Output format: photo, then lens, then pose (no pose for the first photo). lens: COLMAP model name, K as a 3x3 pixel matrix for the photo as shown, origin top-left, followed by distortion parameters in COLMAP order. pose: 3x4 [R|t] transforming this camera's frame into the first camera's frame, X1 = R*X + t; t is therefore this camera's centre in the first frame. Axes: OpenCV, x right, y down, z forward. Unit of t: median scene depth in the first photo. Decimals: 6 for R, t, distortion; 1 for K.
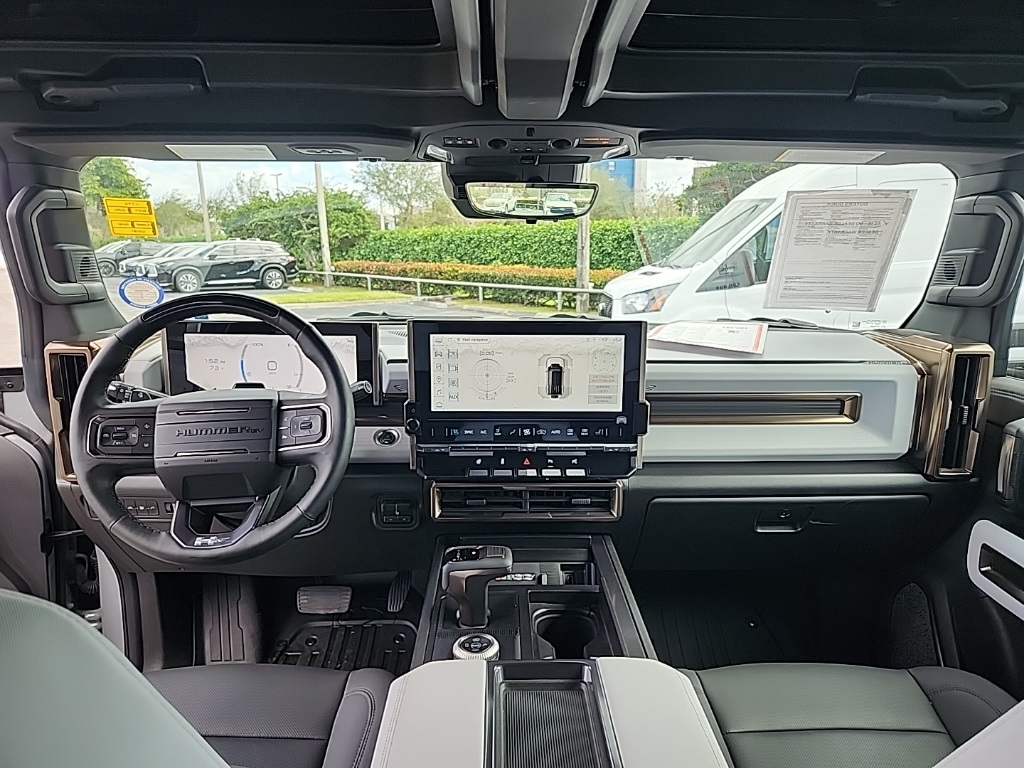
lens RADIAL K [[692.7, 0, 512.8], [0, 692.7, 387.3], [0, 0, 1]] dist [0.065267, -0.054897]
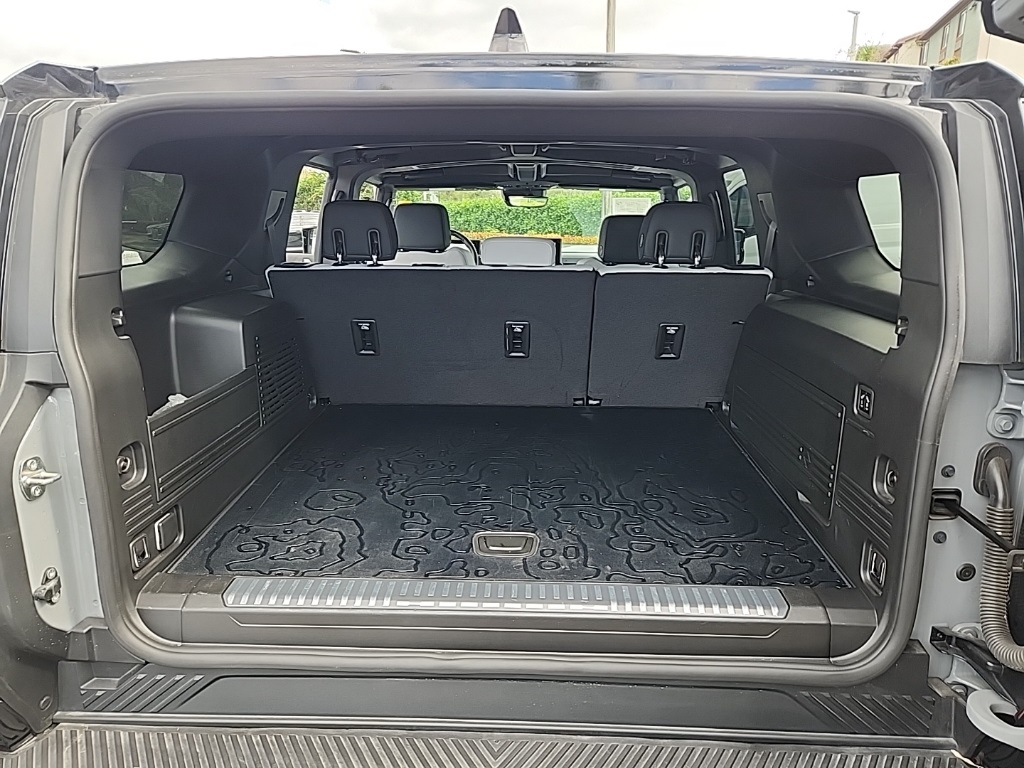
lens RADIAL K [[692.7, 0, 513.6], [0, 692.7, 386.3], [0, 0, 1]] dist [0.065267, -0.054897]
pose [[0.998610, 0.012549, -0.051185, 0.127870], [-0.010602, 0.999216, 0.038142, 0.457385], [0.051623, -0.037546, 0.997961, -2.216410]]
